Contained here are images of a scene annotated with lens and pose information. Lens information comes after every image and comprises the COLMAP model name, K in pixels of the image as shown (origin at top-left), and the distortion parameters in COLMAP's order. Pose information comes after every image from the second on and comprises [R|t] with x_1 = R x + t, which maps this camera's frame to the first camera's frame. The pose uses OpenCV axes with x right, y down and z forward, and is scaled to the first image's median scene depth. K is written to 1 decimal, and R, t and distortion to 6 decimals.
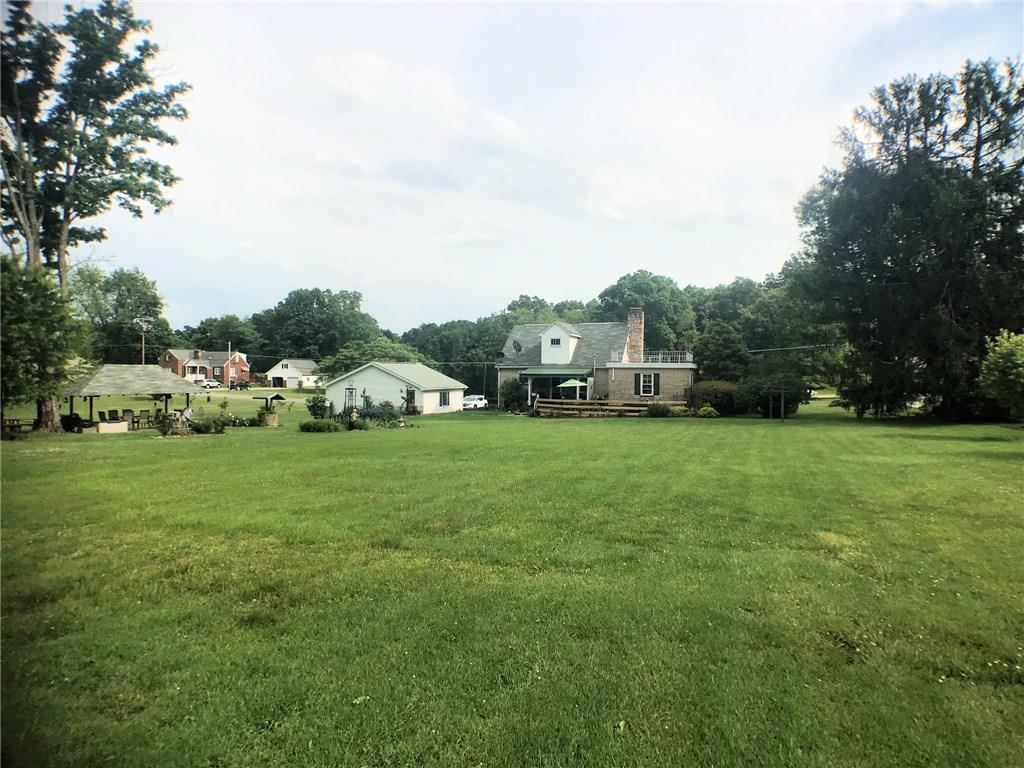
lens RADIAL K [[658.2, 0, 491.7], [0, 658.2, 385.4], [0, 0, 1]] dist [-0.038178, 0.002091]
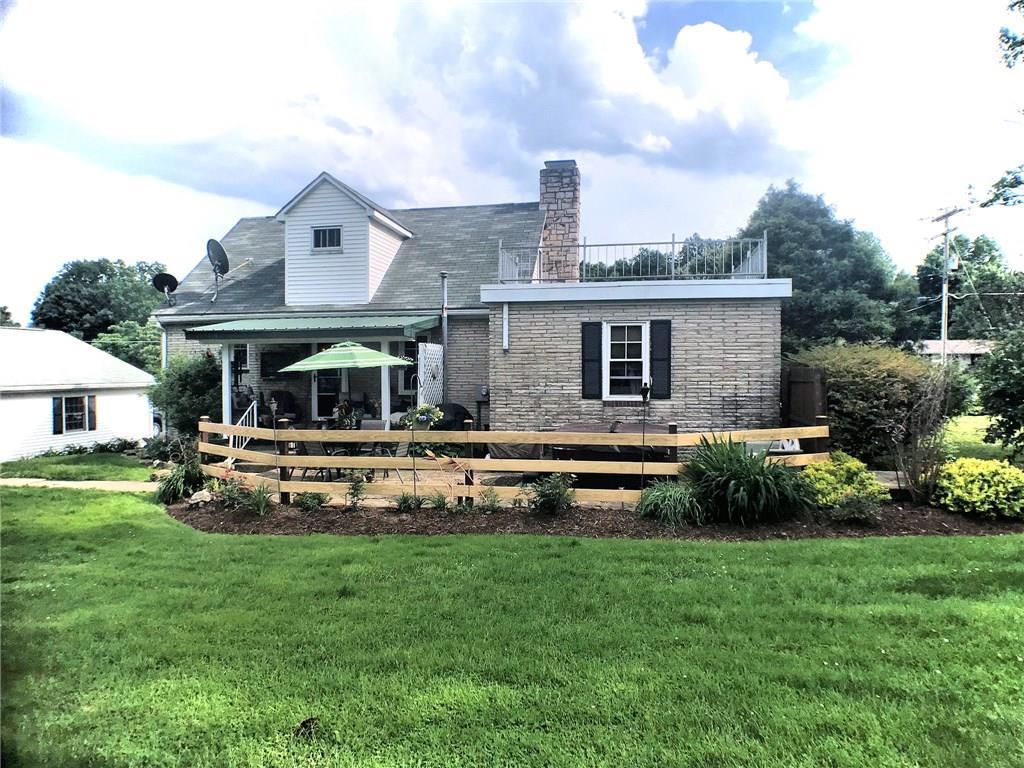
lens RADIAL K [[658.2, 0, 491.7], [0, 658.2, 385.4], [0, 0, 1]] dist [-0.038178, 0.002091]
pose [[0.983659, -0.011068, 0.179699, 0.115354], [0.011185, 0.999937, 0.000363, 0.007228], [-0.179692, 0.001653, 0.983722, 0.651918]]
